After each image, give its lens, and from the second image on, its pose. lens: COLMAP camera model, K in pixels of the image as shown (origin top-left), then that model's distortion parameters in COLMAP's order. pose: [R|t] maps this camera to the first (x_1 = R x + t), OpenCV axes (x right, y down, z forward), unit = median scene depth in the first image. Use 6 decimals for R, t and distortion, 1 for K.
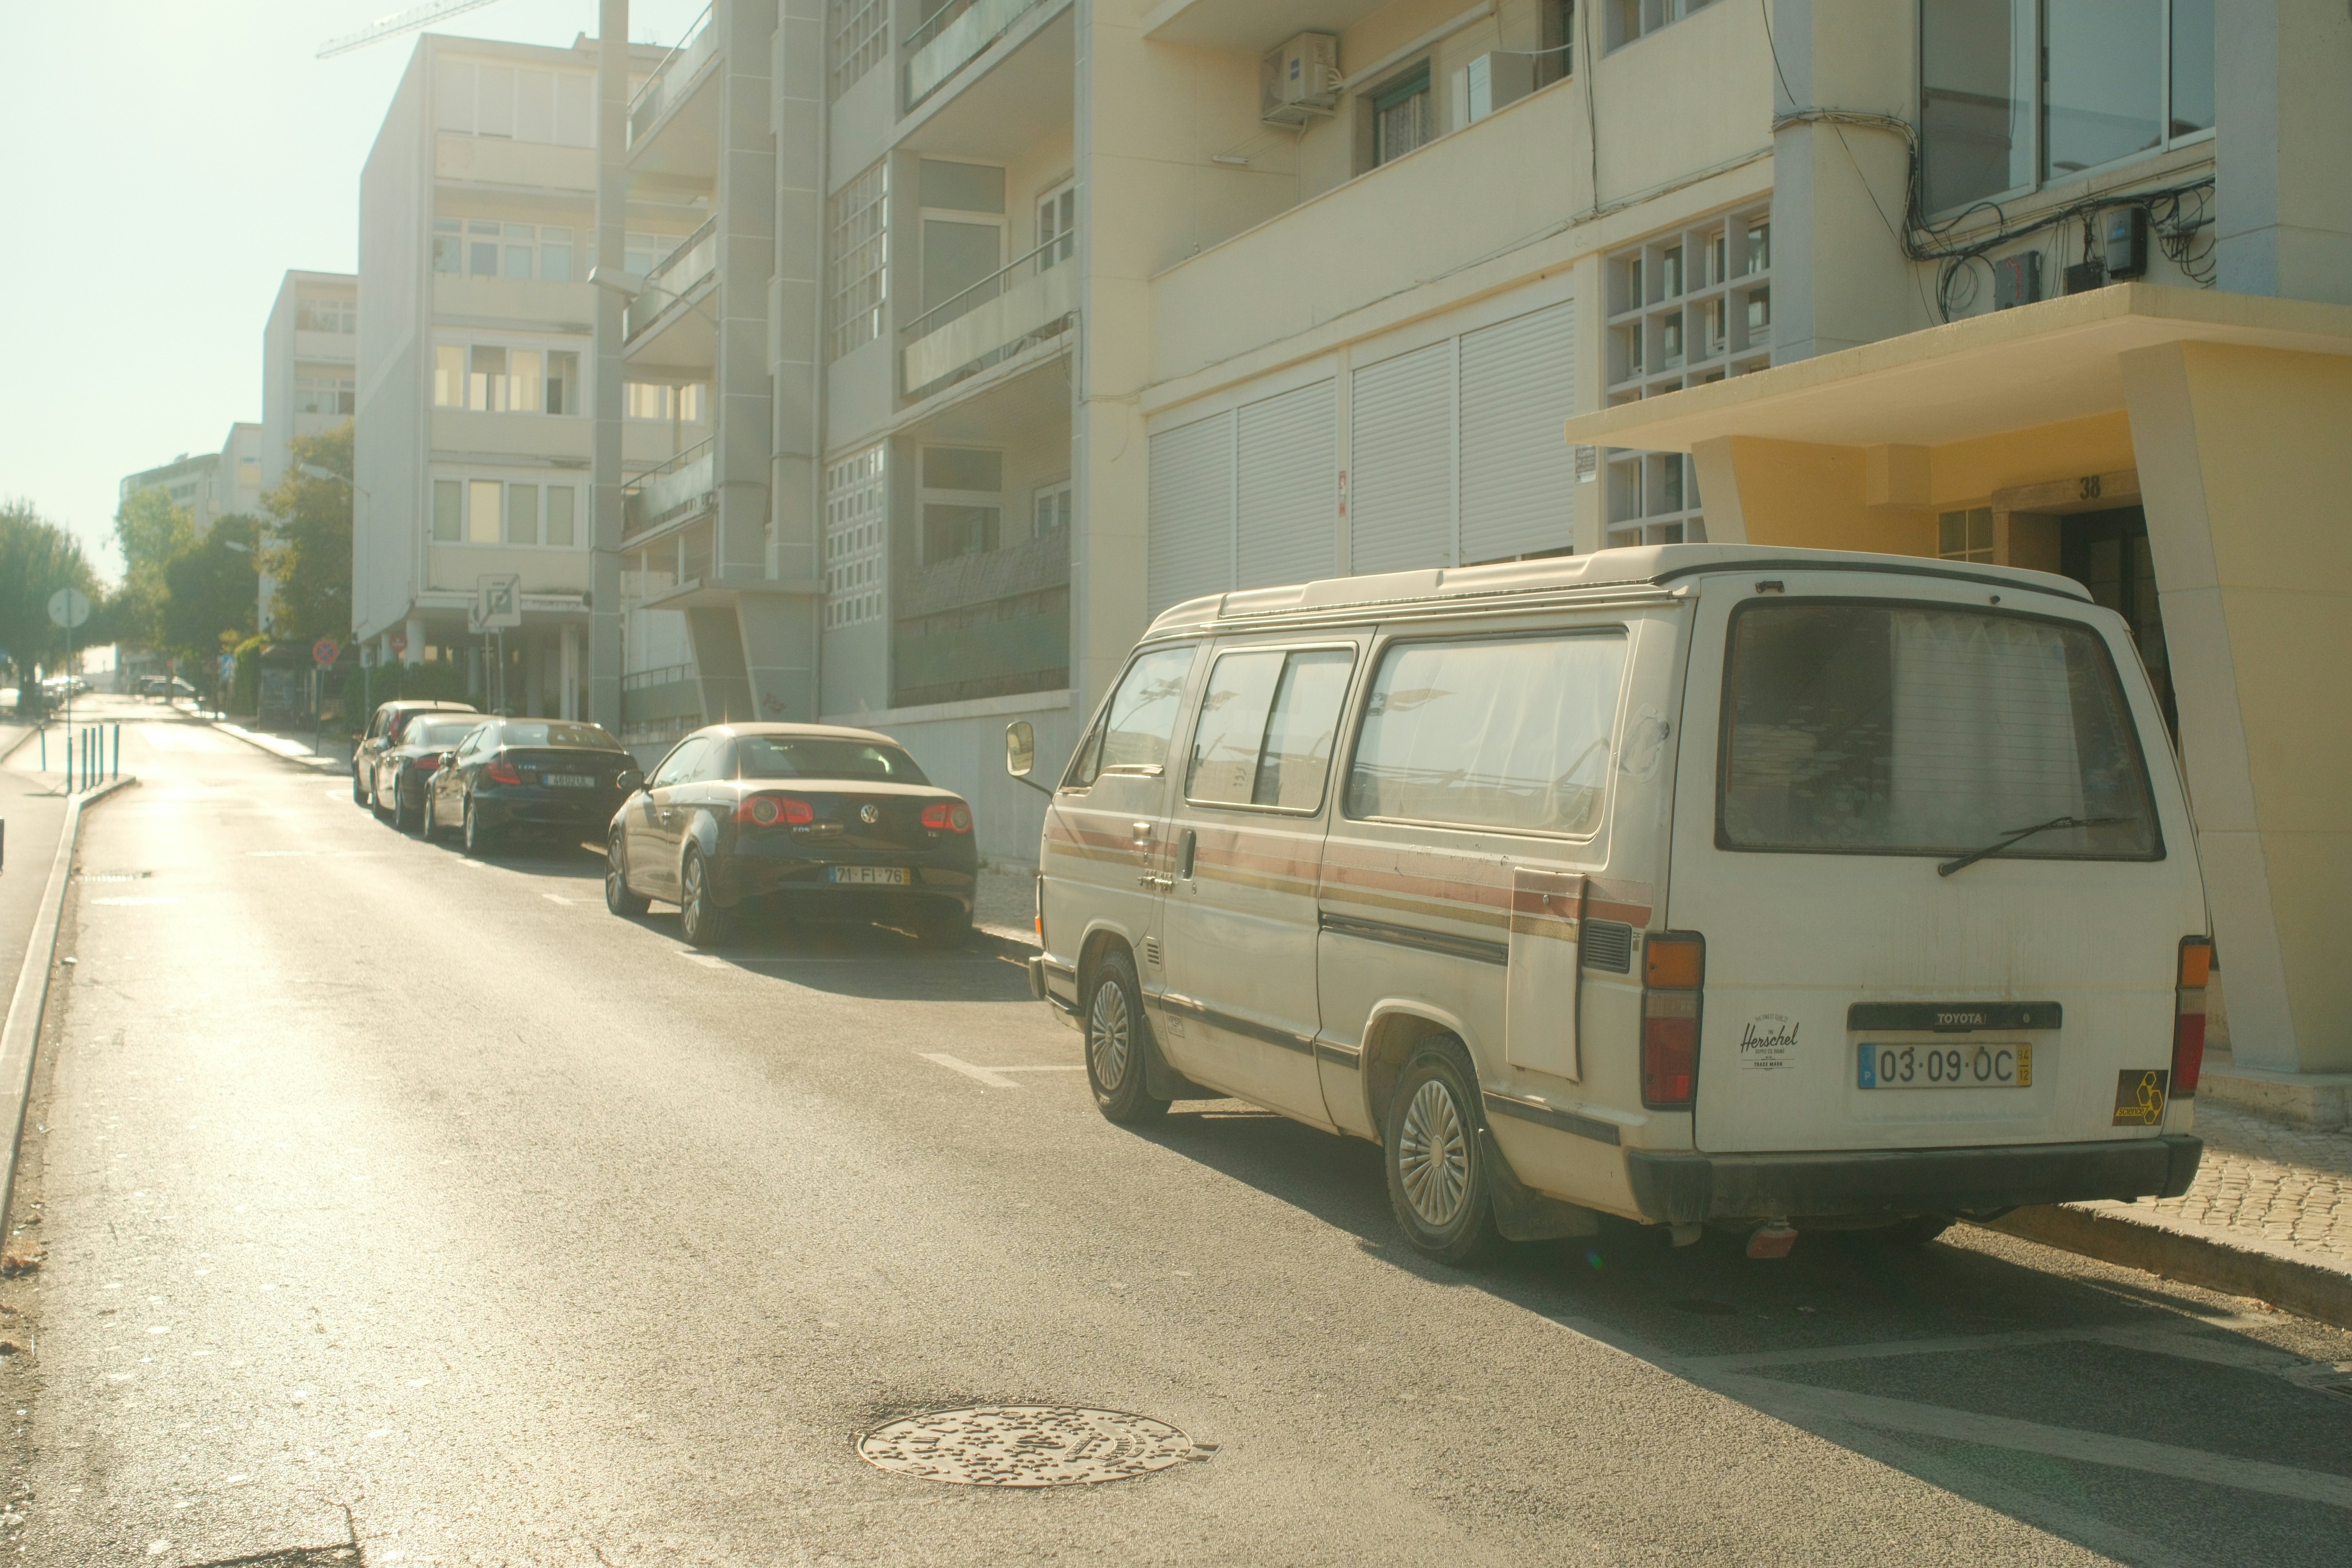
lens RADIAL K [[2574.3, 0, 1176.0], [0, 2574.3, 784.0], [0, 0, 1]] dist [-0.141278, 0.208199]
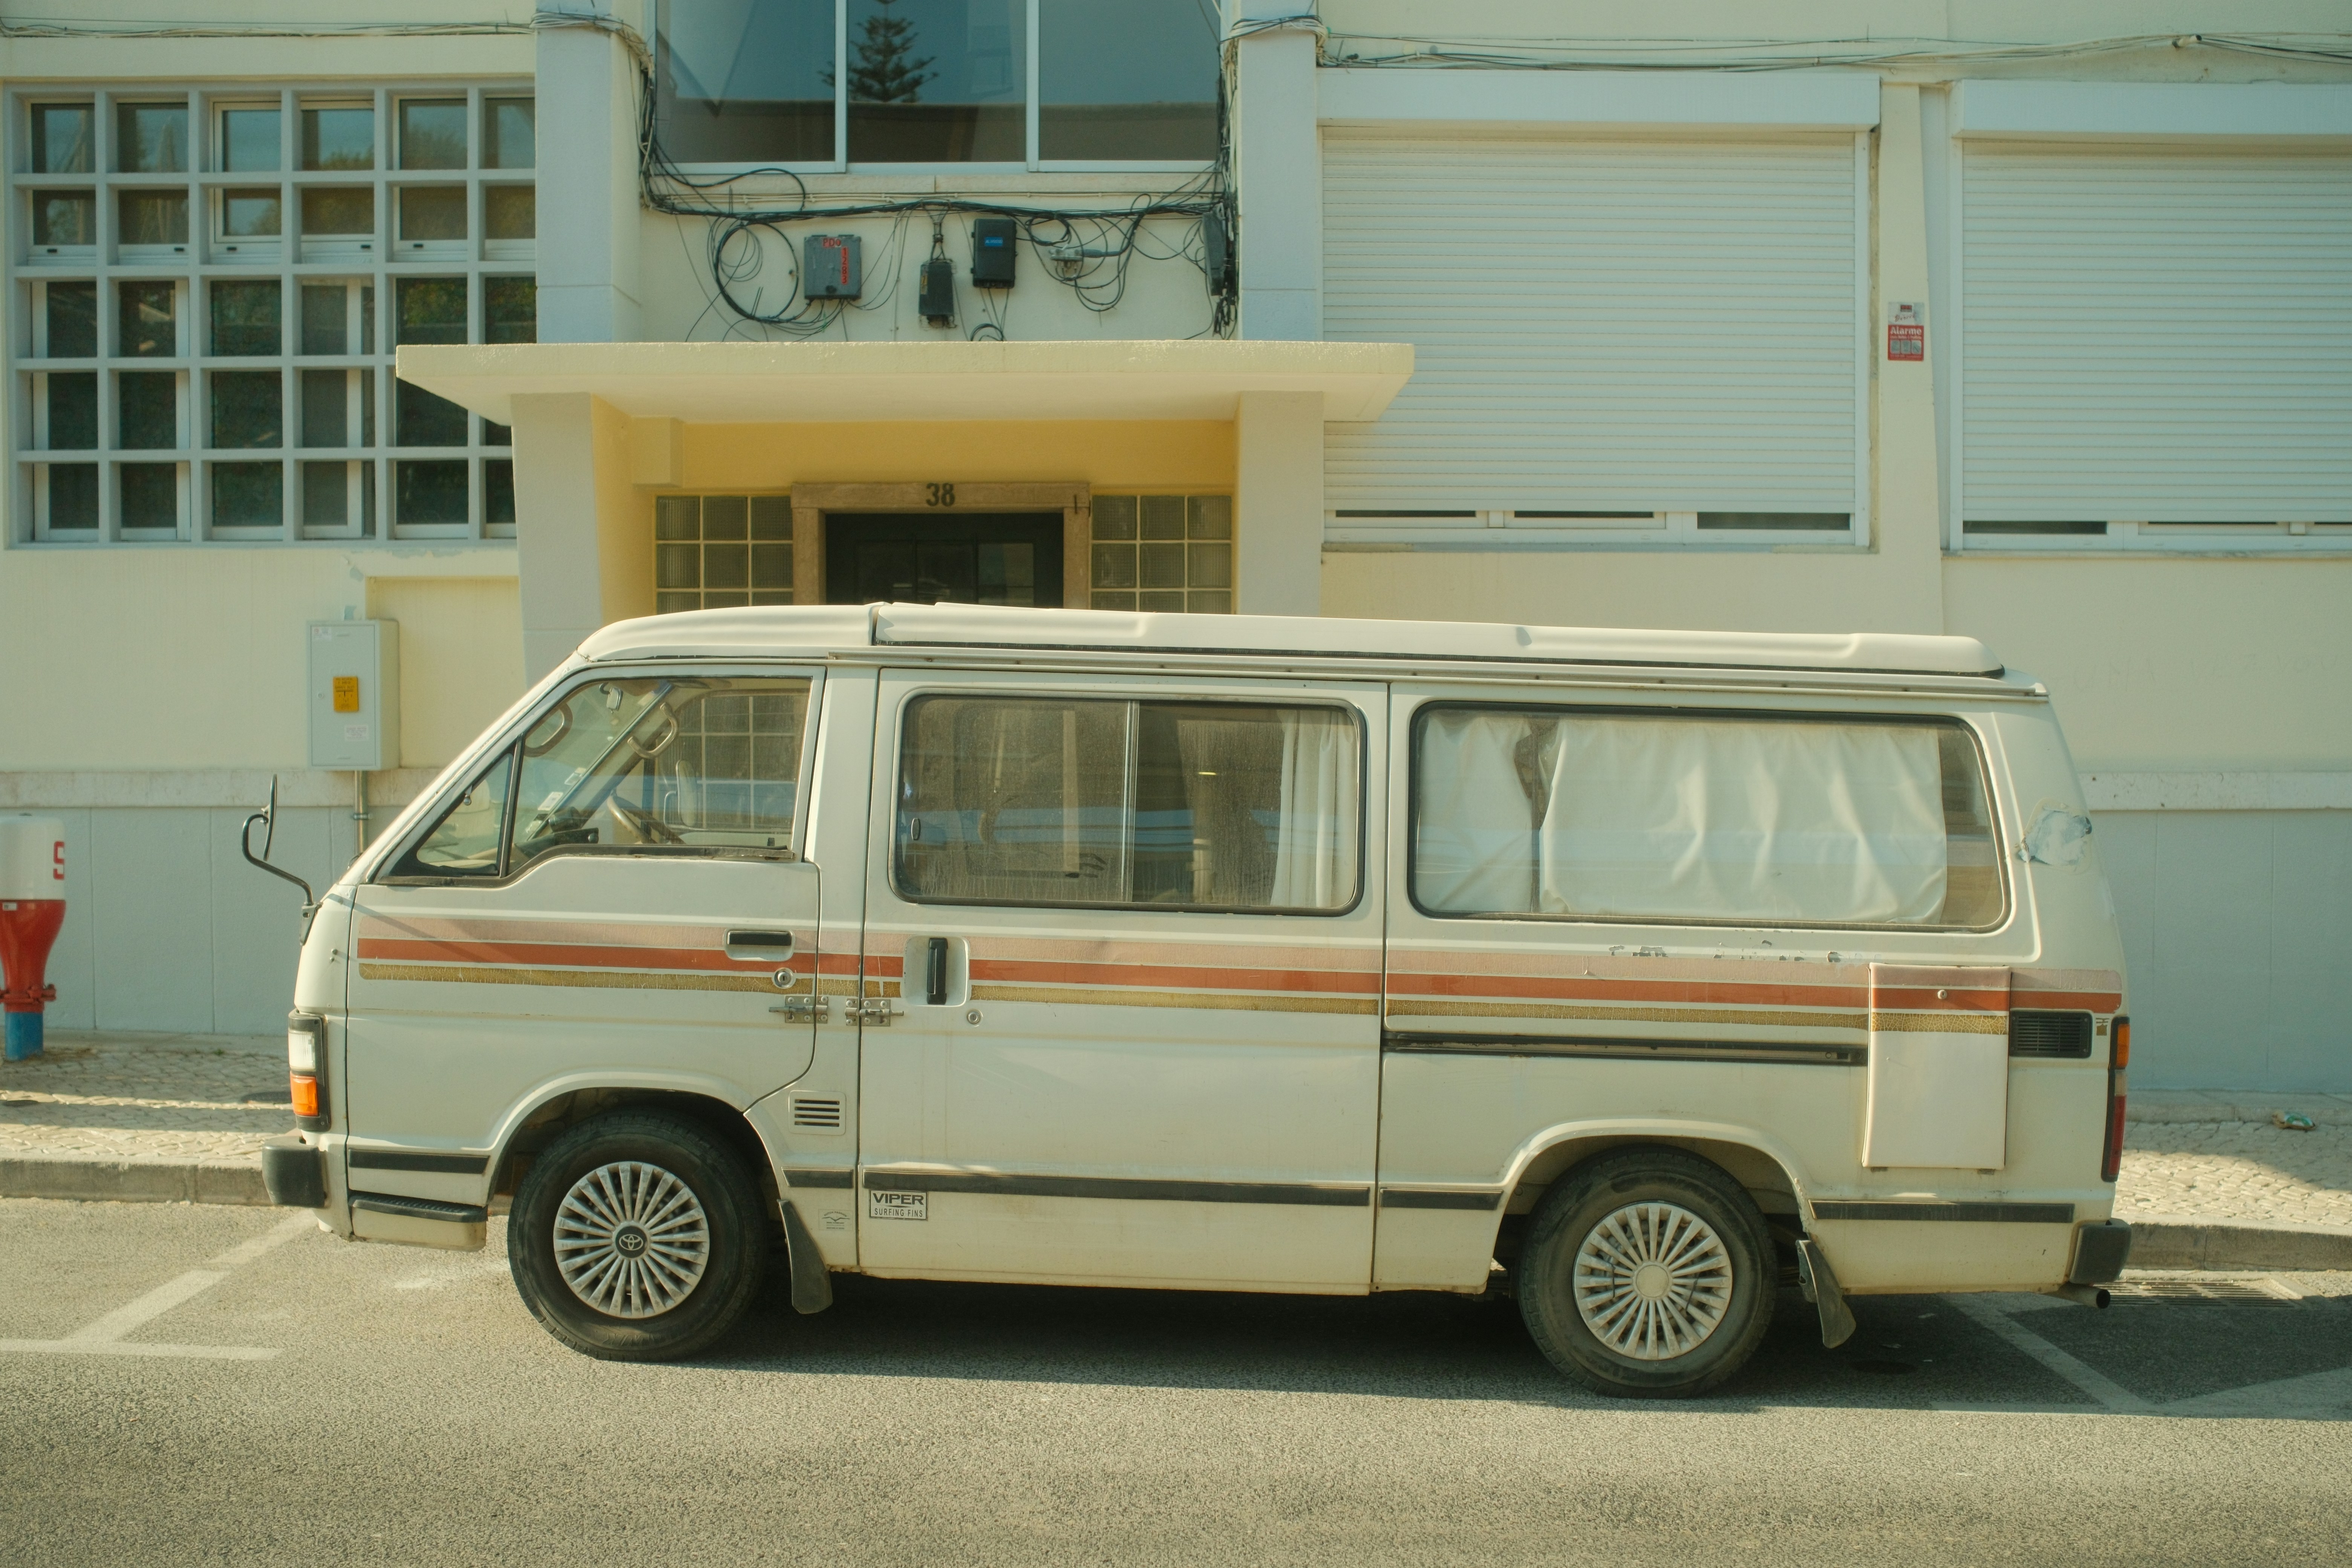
lens RADIAL K [[2574.3, 0, 1176.0], [0, 2574.3, 784.0], [0, 0, 1]] dist [-0.141278, 0.208199]
pose [[0.385263, -0.034398, 0.922166, -0.727384], [-0.001681, 0.999277, 0.037976, -0.060760], [-0.922805, -0.016181, 0.384926, 0.749013]]
